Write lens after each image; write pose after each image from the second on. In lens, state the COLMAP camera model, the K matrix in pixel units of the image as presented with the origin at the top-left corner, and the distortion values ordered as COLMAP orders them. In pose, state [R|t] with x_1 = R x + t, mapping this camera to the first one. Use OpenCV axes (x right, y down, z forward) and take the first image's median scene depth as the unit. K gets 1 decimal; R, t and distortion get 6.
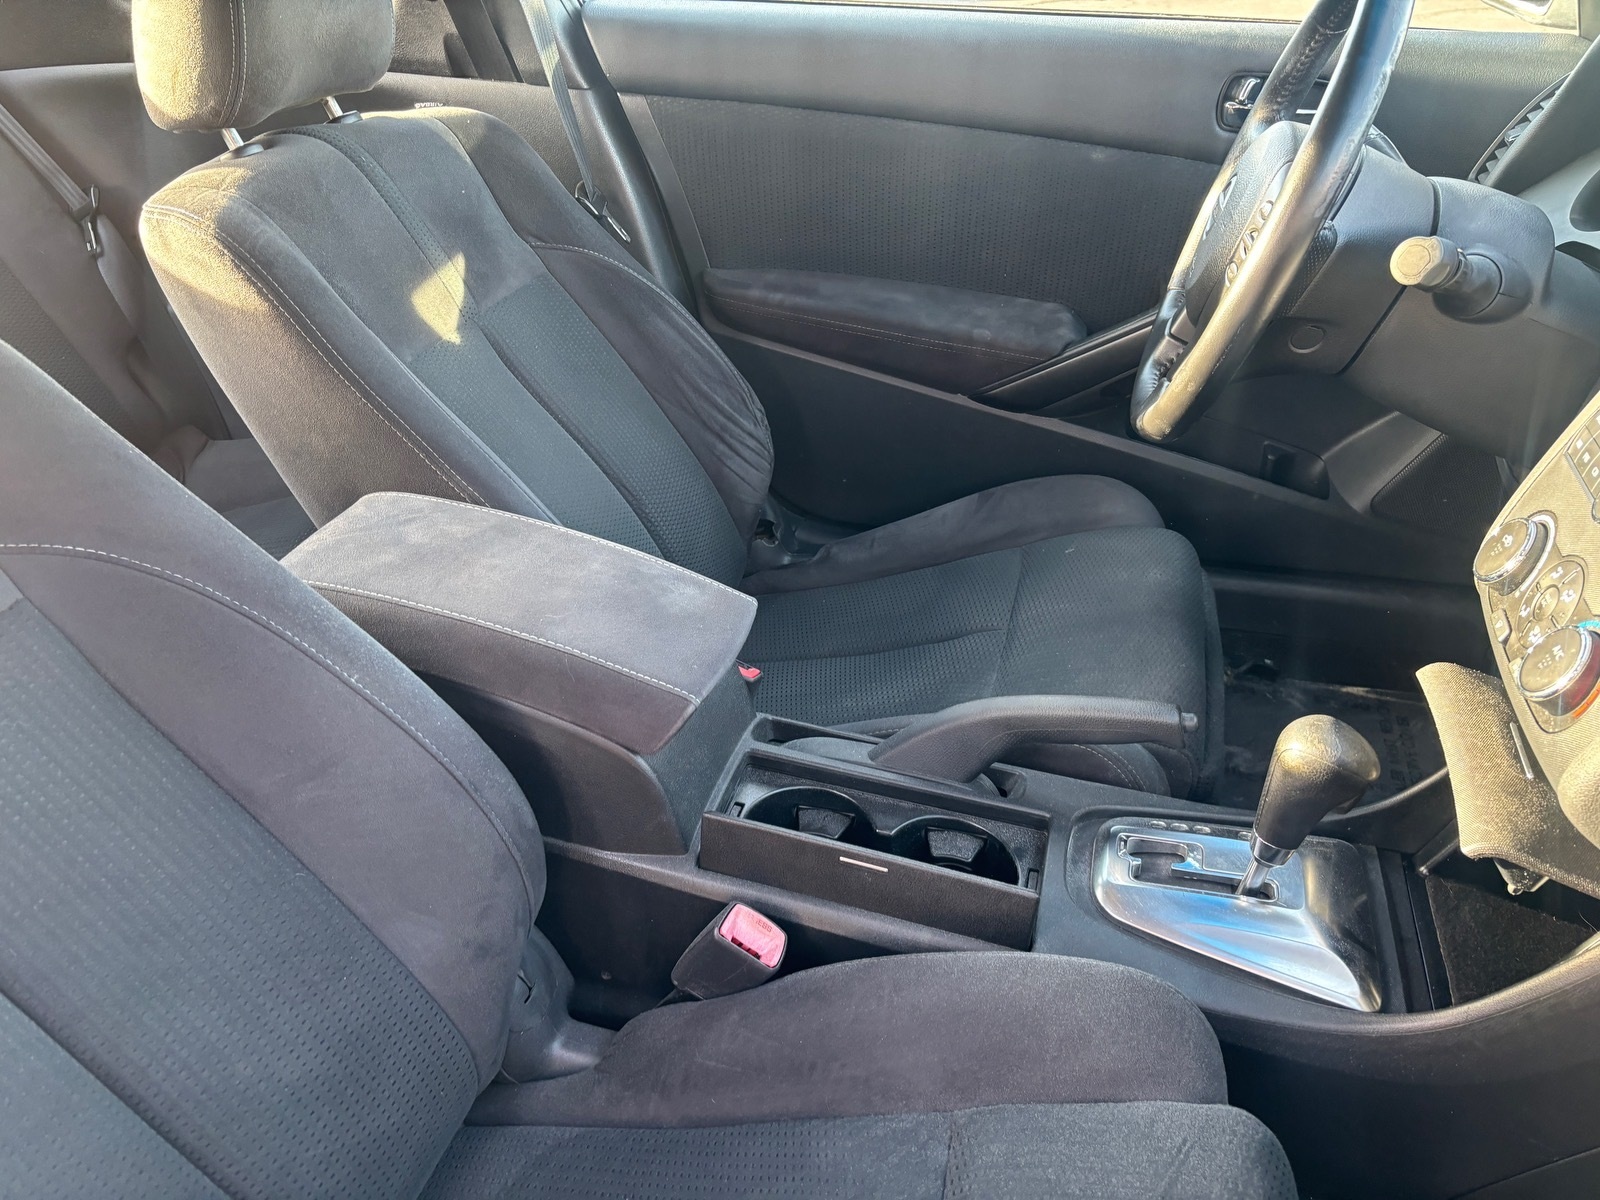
lens RADIAL K [[1216.2, 0, 802.8], [0, 1216.2, 606.9], [0, 0, 1]] dist [0.025598, -0.036945]
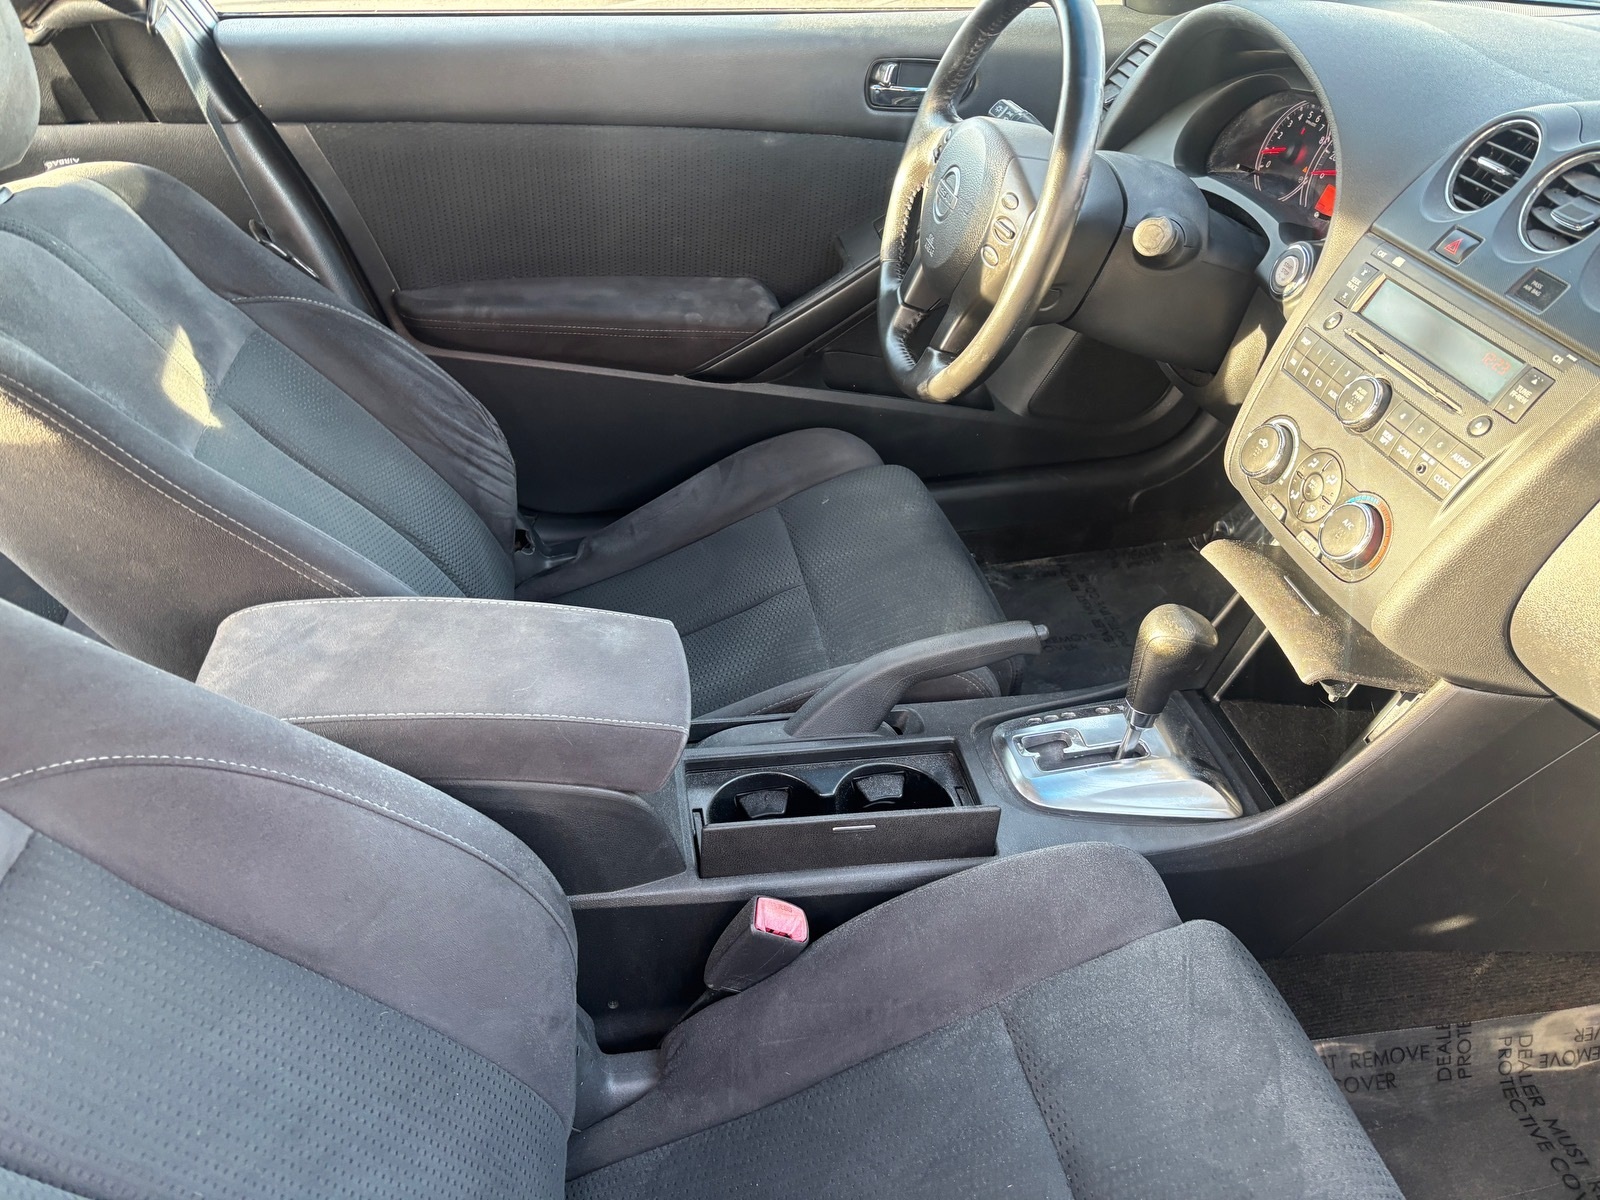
lens RADIAL K [[1216.2, 0, 795.6], [0, 1216.2, 578.7], [0, 0, 1]] dist [0.025598, -0.036945]
pose [[0.904090, -0.234014, 0.357573, -0.299226], [0.218893, 0.972227, 0.082827, -0.102432], [-0.367025, 0.003387, 0.930205, -0.030009]]
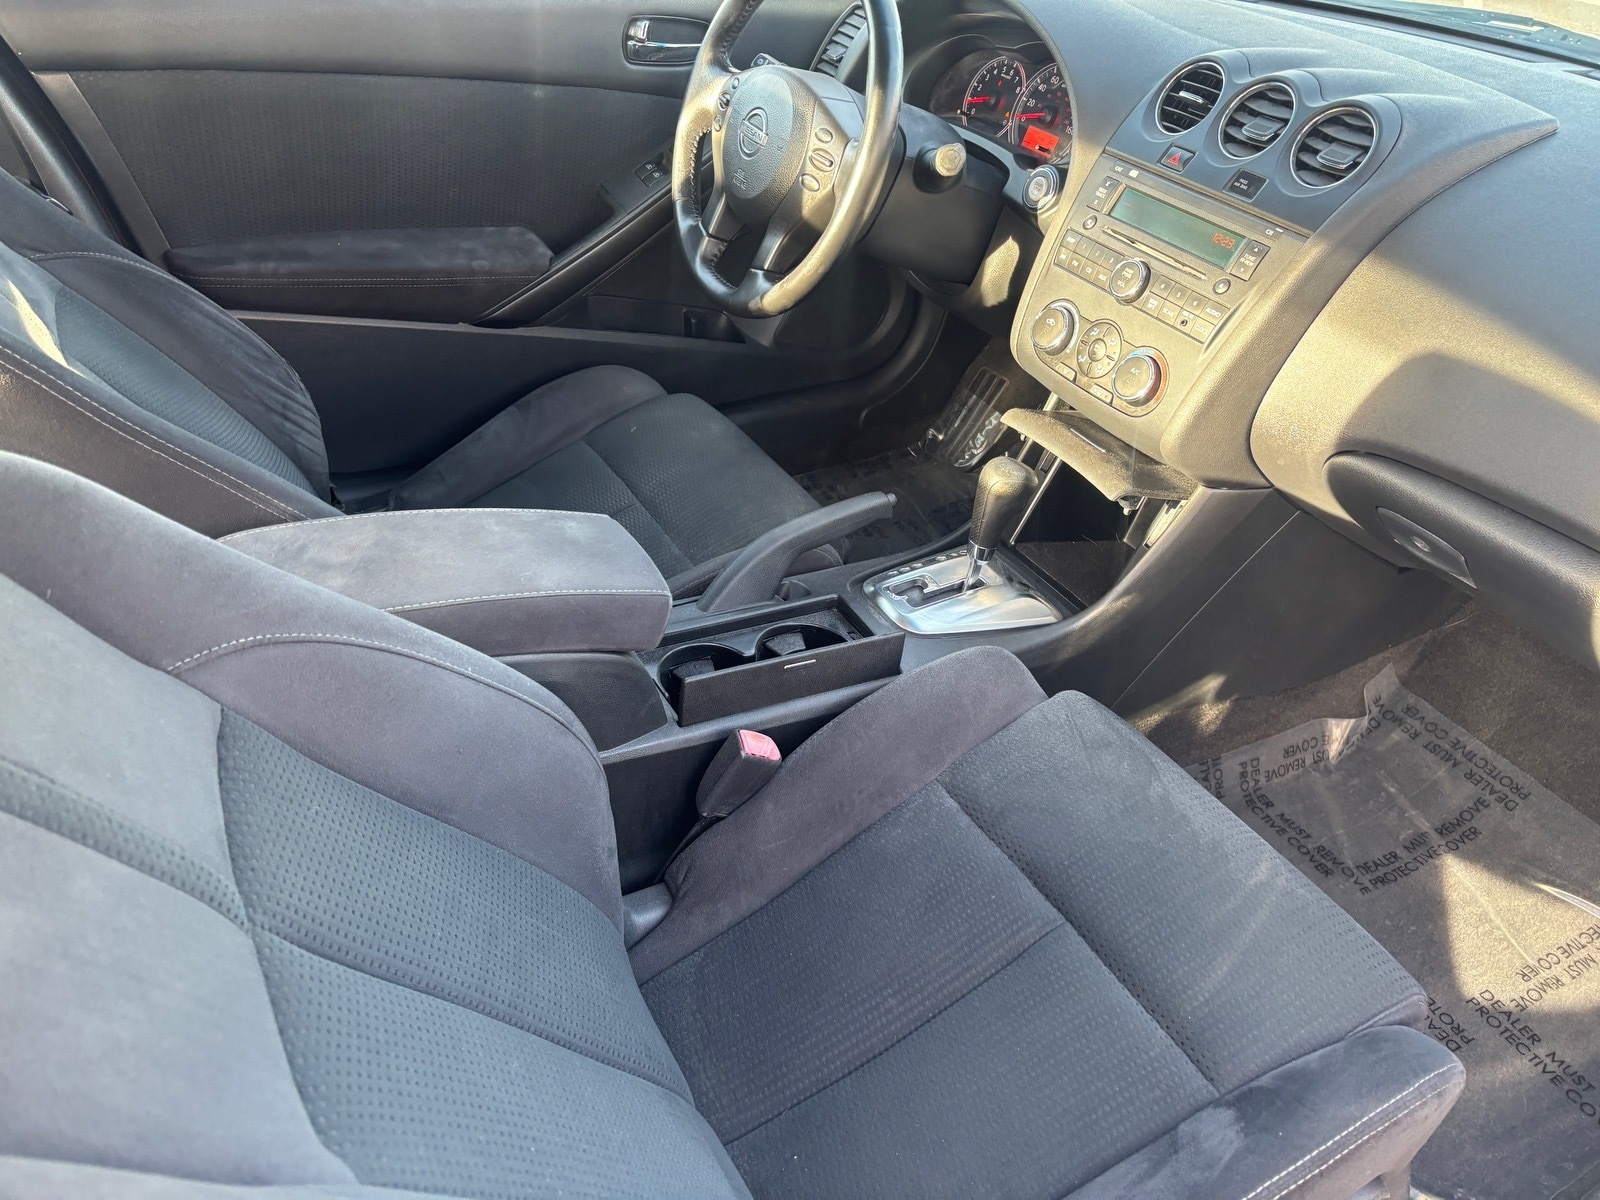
lens RADIAL K [[1216.2, 0, 806.5], [0, 1216.2, 600.9], [0, 0, 1]] dist [0.025598, -0.036945]
pose [[0.696867, -0.355460, 0.622917, -0.646835], [0.300648, 0.933325, 0.196251, -0.098386], [-0.651143, 0.050518, 0.757272, -0.021670]]
